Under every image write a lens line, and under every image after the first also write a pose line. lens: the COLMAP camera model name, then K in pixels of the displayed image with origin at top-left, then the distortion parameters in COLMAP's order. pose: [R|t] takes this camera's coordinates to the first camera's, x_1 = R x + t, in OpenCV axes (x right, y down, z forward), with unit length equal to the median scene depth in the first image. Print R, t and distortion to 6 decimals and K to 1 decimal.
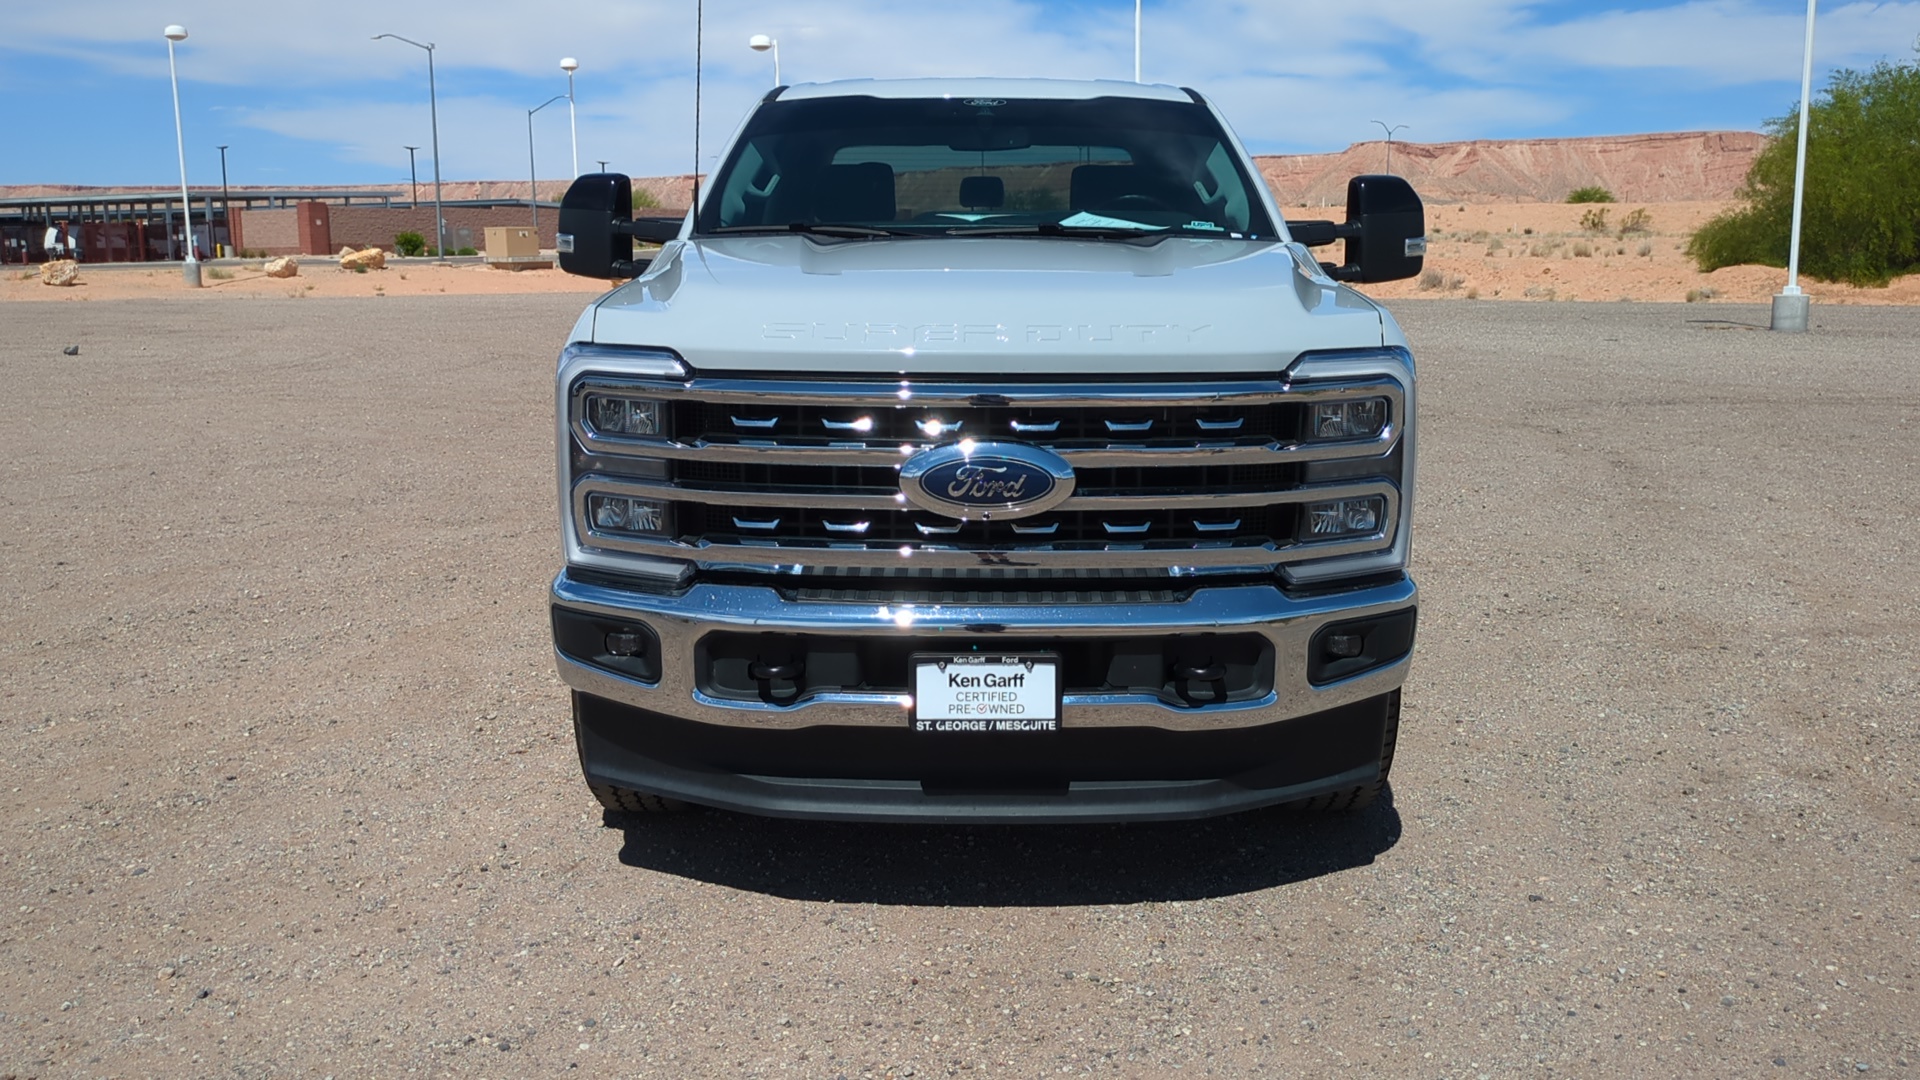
lens RADIAL K [[1660.7, 0, 965.5], [0, 1660.7, 545.1], [0, 0, 1]] dist [0.052532, -0.045455]
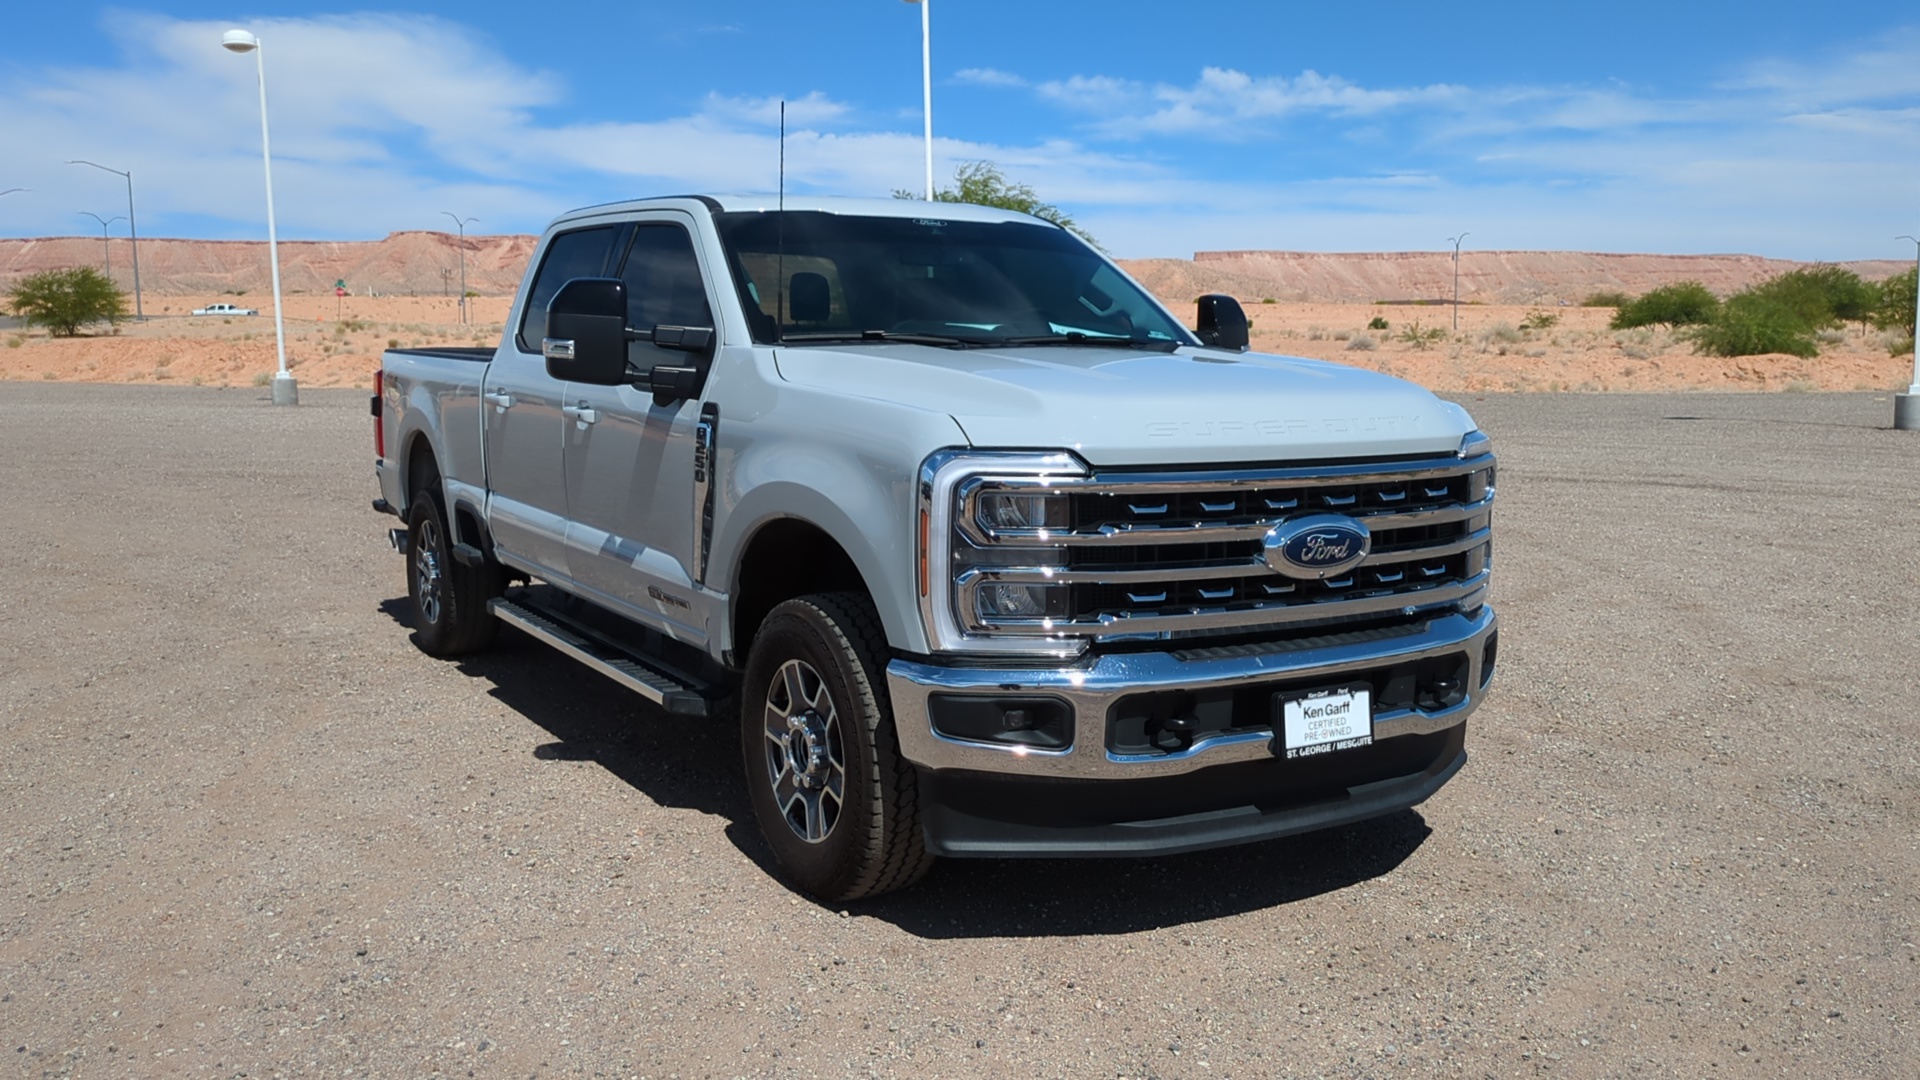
lens RADIAL K [[1660.7, 0, 979.4], [0, 1660.7, 539.2], [0, 0, 1]] dist [0.052532, -0.045455]
pose [[0.844606, -0.060456, 0.531963, -0.833227], [0.090471, 0.995431, -0.030516, -0.028655], [-0.527688, 0.073901, 0.846217, 0.089792]]
